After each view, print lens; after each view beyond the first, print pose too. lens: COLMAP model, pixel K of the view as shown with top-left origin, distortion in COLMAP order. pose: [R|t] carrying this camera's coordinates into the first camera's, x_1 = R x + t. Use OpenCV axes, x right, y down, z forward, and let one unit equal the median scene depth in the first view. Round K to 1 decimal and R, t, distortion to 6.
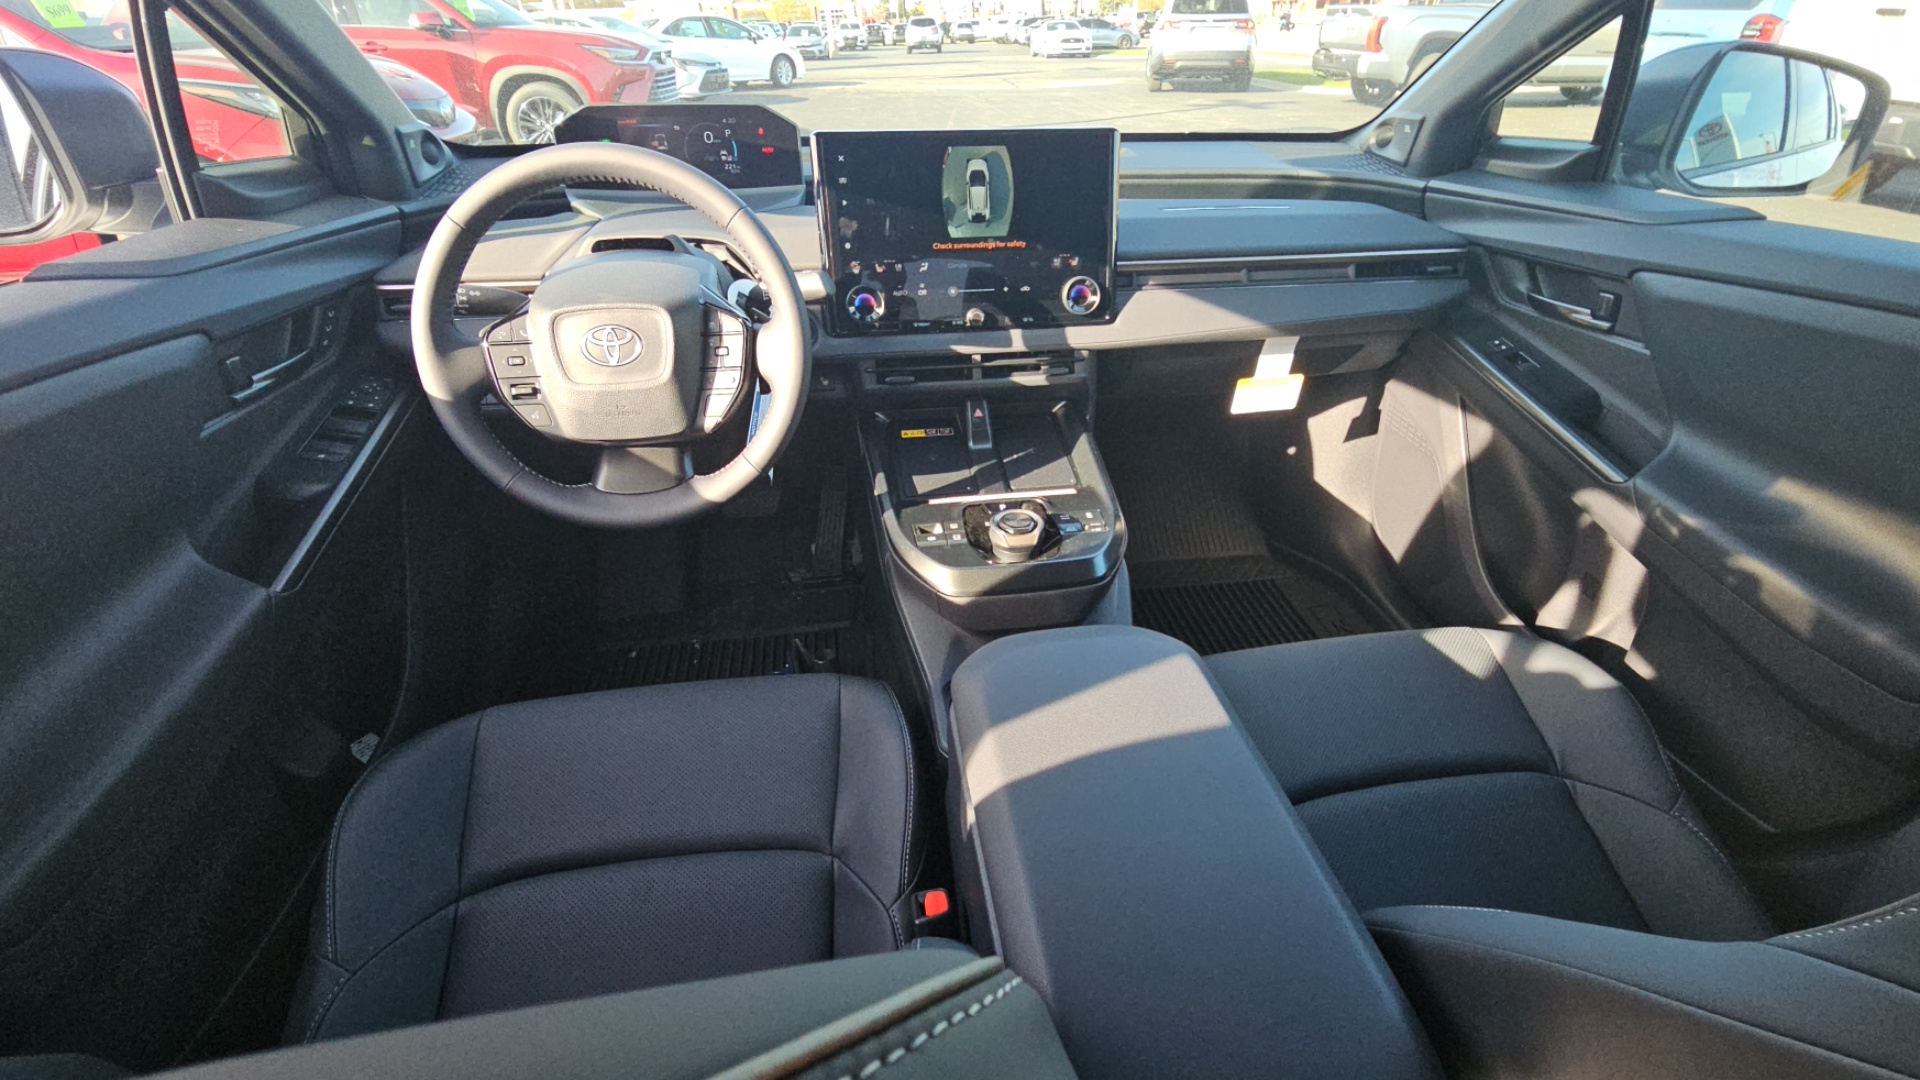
lens RADIAL K [[861.7, 0, 980.2], [0, 861.7, 542.6], [0, 0, 1]] dist [0.006321, -0.004946]
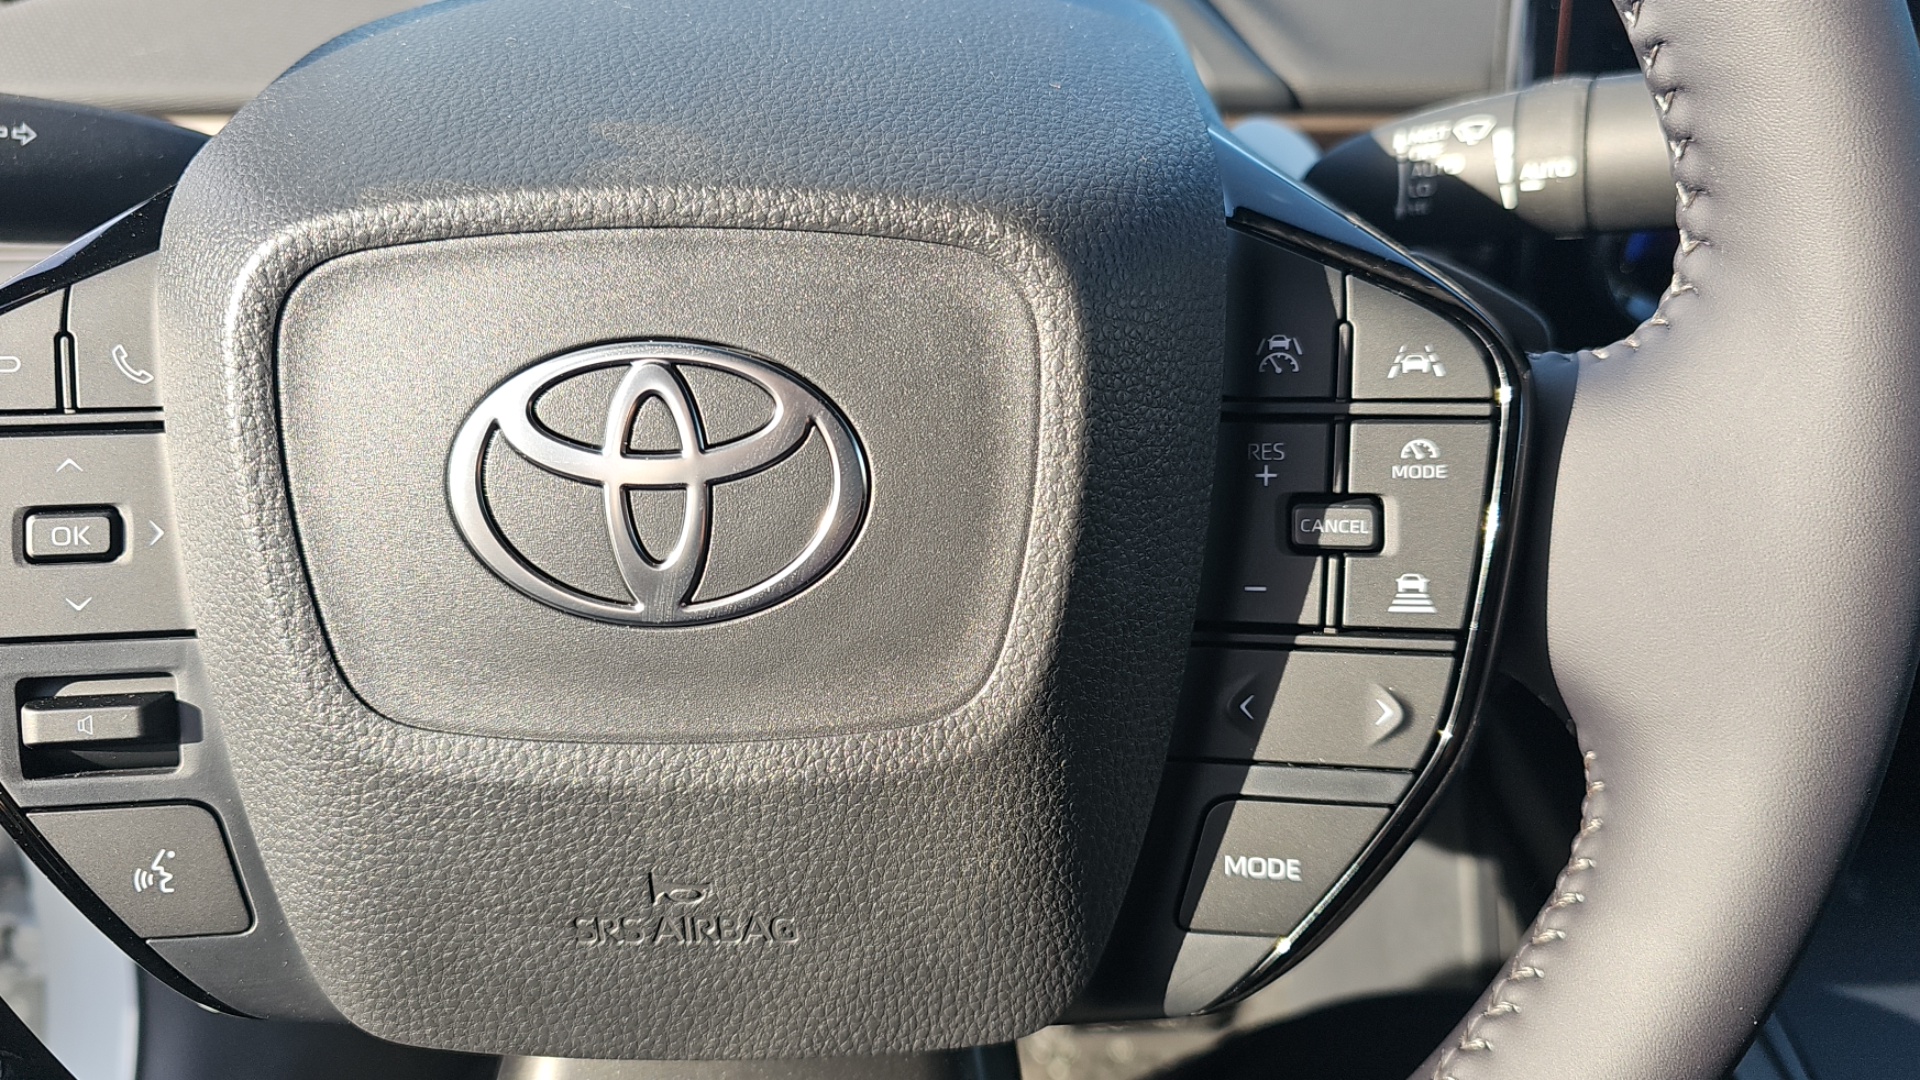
lens RADIAL K [[1421.9, 0, 960.0], [0, 1421.9, 540.0], [0, 0, 1]] dist [0.077078, -0.097524]
pose [[0.985856, 0.059406, -0.156713, -0.265593], [-0.070668, 0.995228, -0.067291, -0.161233], [0.151968, 0.077414, 0.985349, 0.606225]]
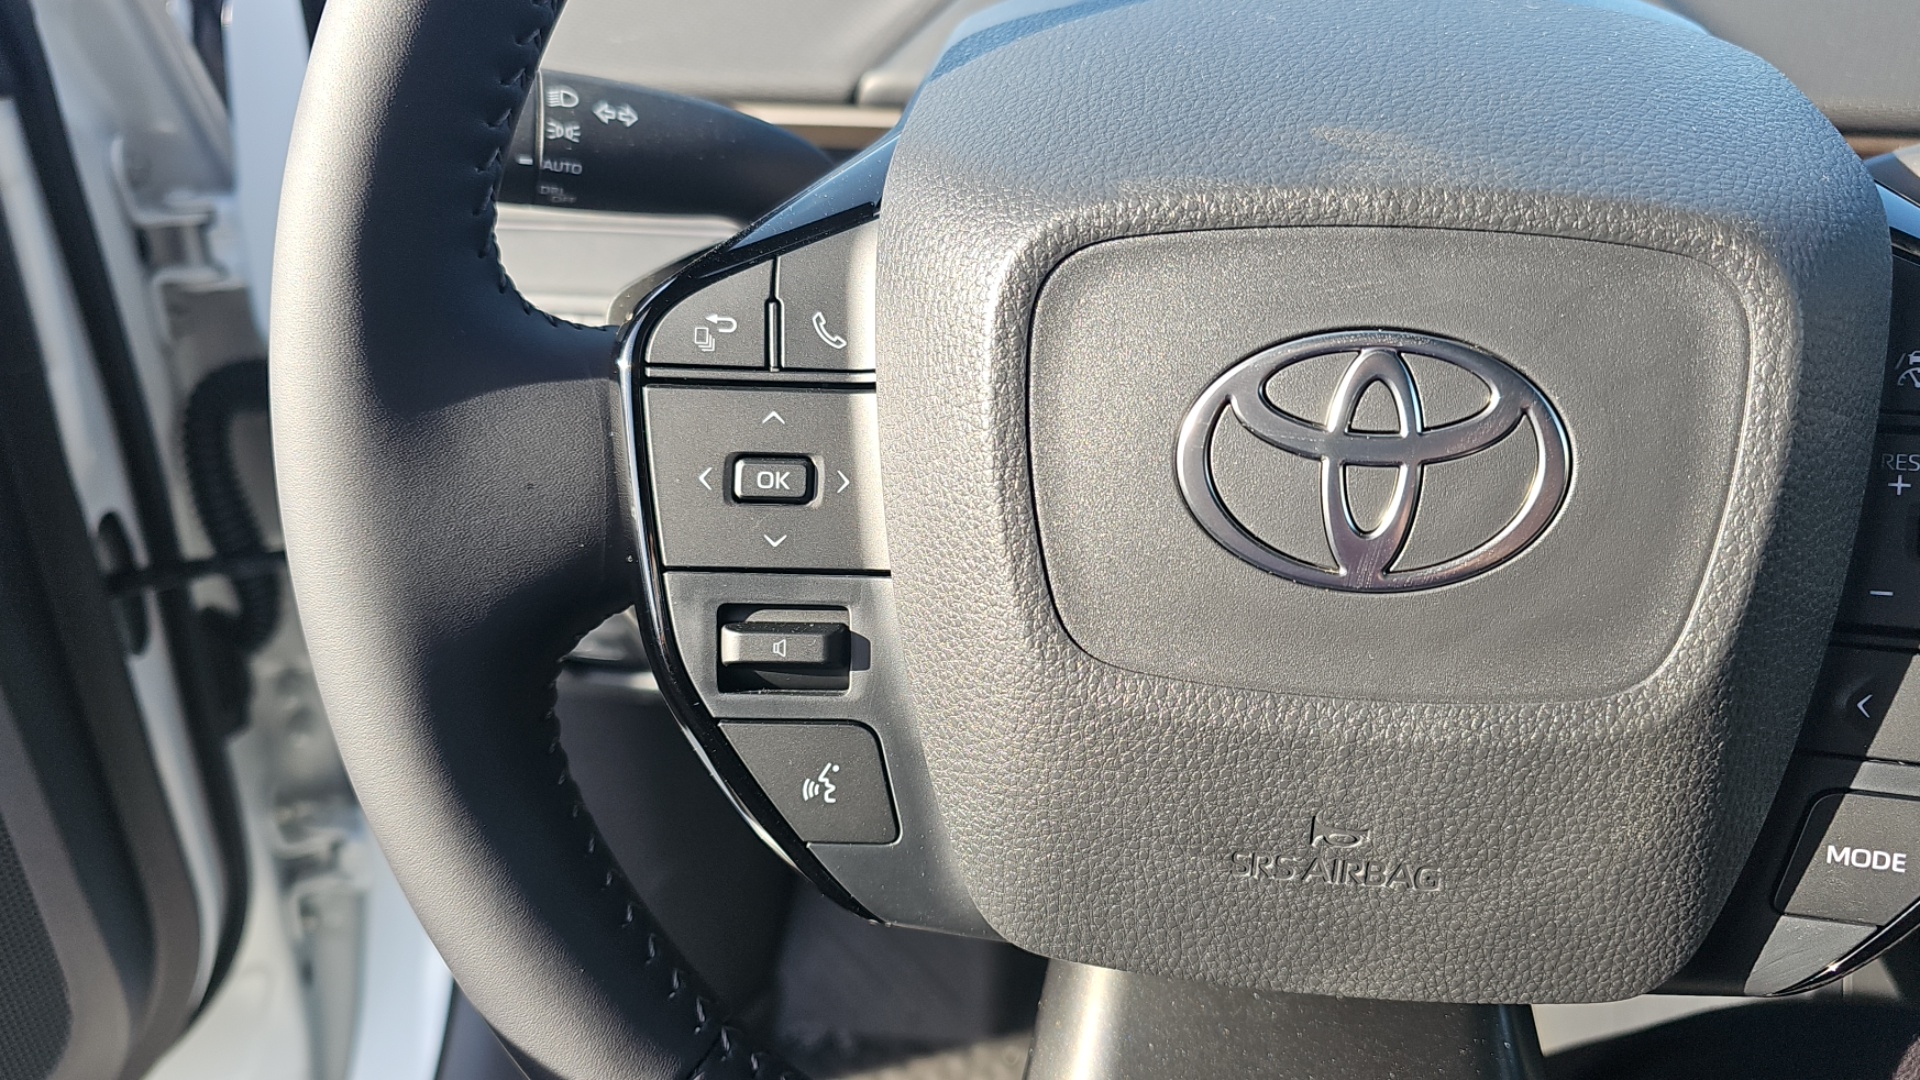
lens RADIAL K [[1405.3, 0, 1009.2], [0, 1405.3, 543.7], [0, 0, 1]] dist [0.047631, -0.045143]
pose [[0.966079, 0.118514, -0.229446, -0.334248], [-0.133971, 0.989570, -0.052946, -0.149482], [0.220778, 0.081889, 0.971880, 0.578321]]
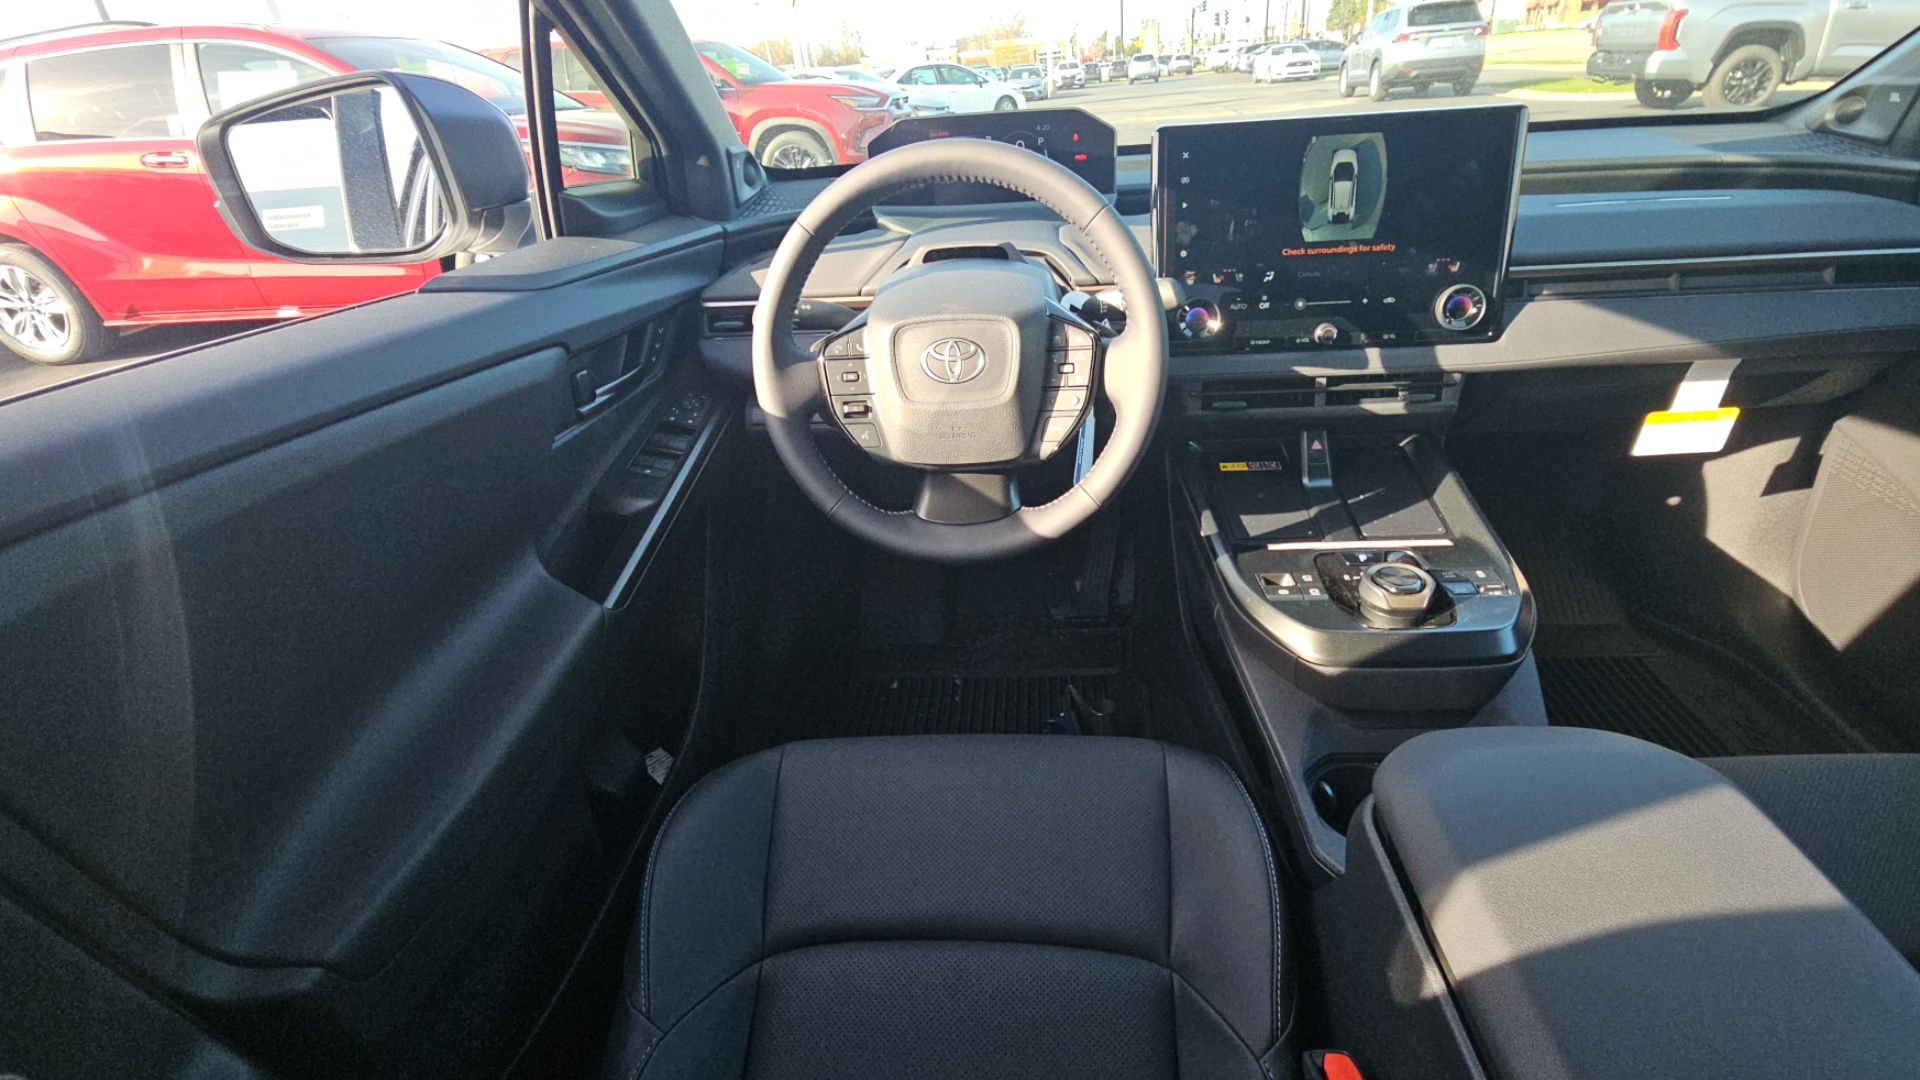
lens RADIAL K [[861.7, 0, 980.2], [0, 861.7, 542.6], [0, 0, 1]] dist [0.006321, -0.004946]
pose [[0.974990, 0.050011, -0.216549, -0.151603], [-0.057398, 0.997960, -0.027955, -0.011237], [0.214709, 0.039686, 0.975871, 0.103249]]
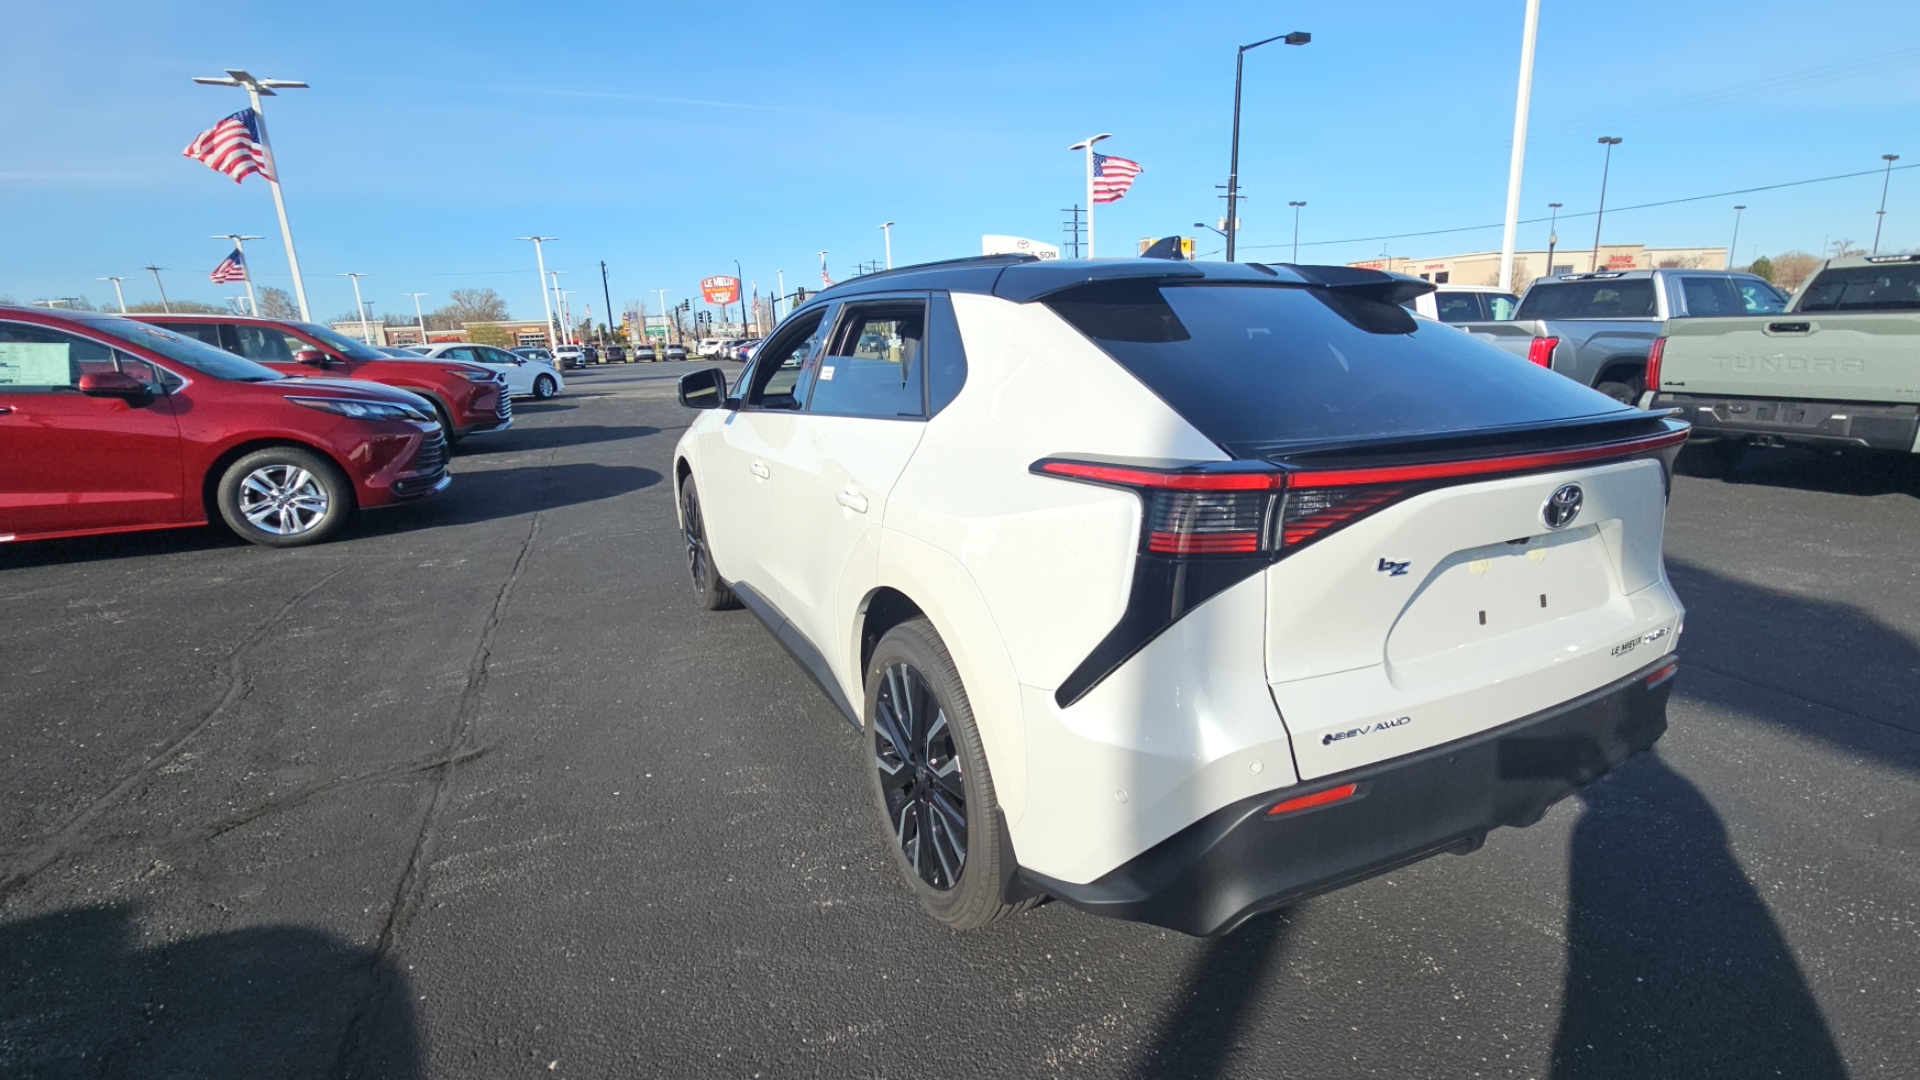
lens RADIAL K [[861.7, 0, 980.2], [0, 861.7, 542.6], [0, 0, 1]] dist [0.006321, -0.004946]
pose [[0.945230, -0.091768, 0.313238, -1.046943], [0.183328, 0.943258, -0.276868, 1.403494], [-0.270057, 0.319129, 0.908420, -2.525674]]
